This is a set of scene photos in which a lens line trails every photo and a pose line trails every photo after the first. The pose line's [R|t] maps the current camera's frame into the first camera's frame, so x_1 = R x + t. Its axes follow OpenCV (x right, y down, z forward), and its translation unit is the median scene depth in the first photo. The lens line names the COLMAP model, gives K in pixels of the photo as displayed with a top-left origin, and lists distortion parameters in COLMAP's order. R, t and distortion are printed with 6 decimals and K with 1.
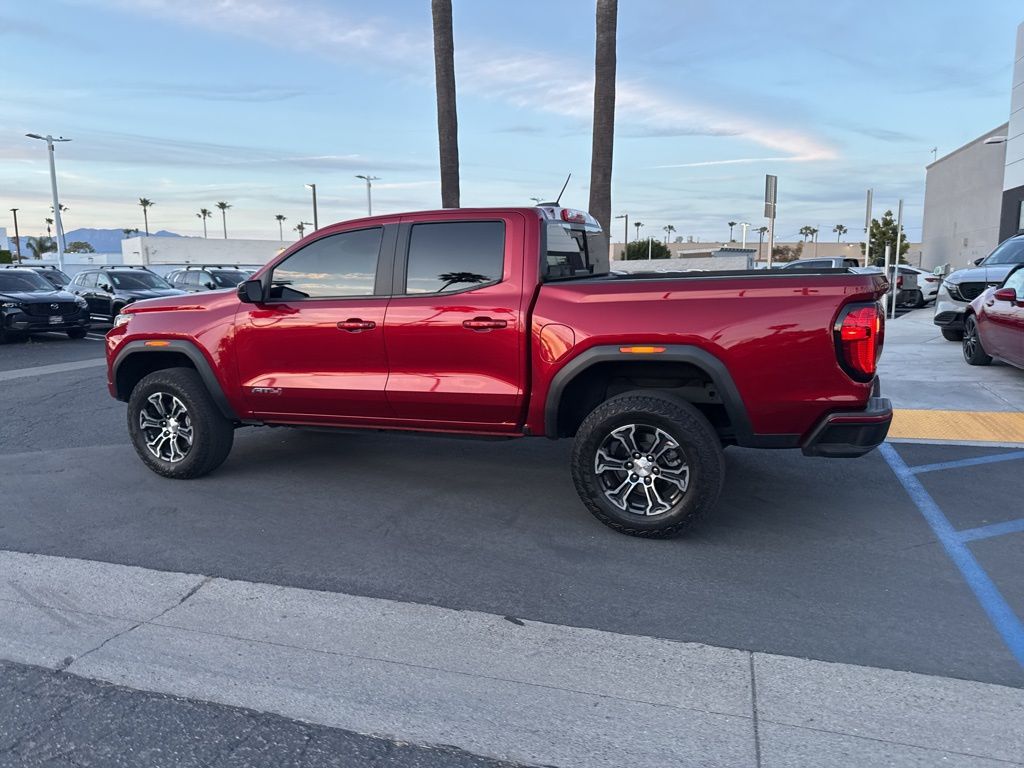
lens RADIAL K [[724.2, 0, 505.6], [0, 724.2, 382.8], [0, 0, 1]] dist [0.015496, -0.020082]
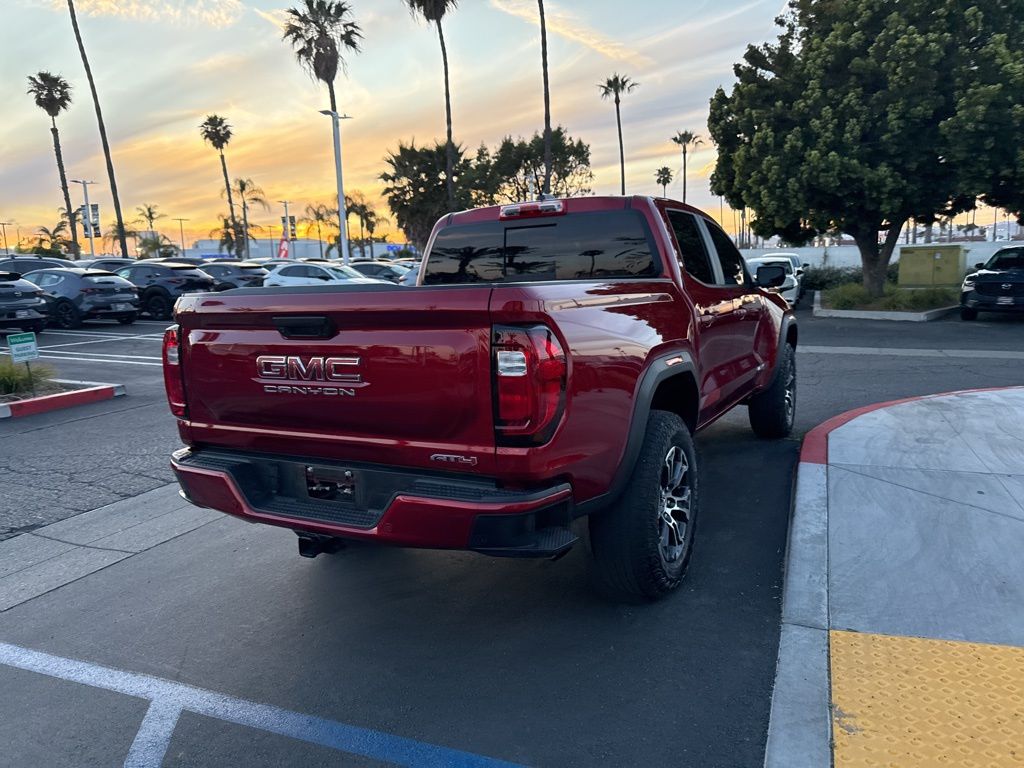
lens RADIAL K [[724.2, 0, 506.2], [0, 724.2, 385.2], [0, 0, 1]] dist [0.015496, -0.020082]
pose [[-0.100363, 0.171810, -0.980004, 1.153227], [-0.125034, 0.974991, 0.183736, -0.218578], [0.987063, 0.140974, -0.076371, 1.275430]]
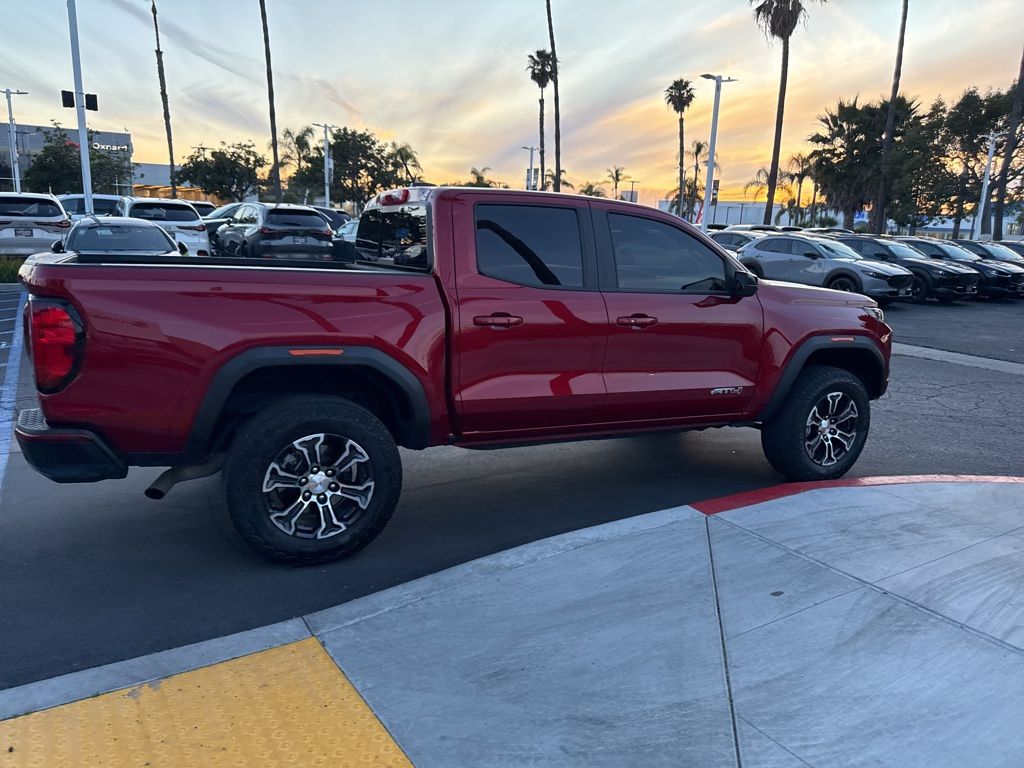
lens RADIAL K [[724.2, 0, 511.3], [0, 724.2, 379.7], [0, 0, 1]] dist [0.015496, -0.020082]
pose [[-0.647120, 0.144147, -0.748637, 0.844880], [-0.143282, 0.941470, 0.305129, -0.376752], [0.748803, 0.304721, -0.588591, 2.045268]]
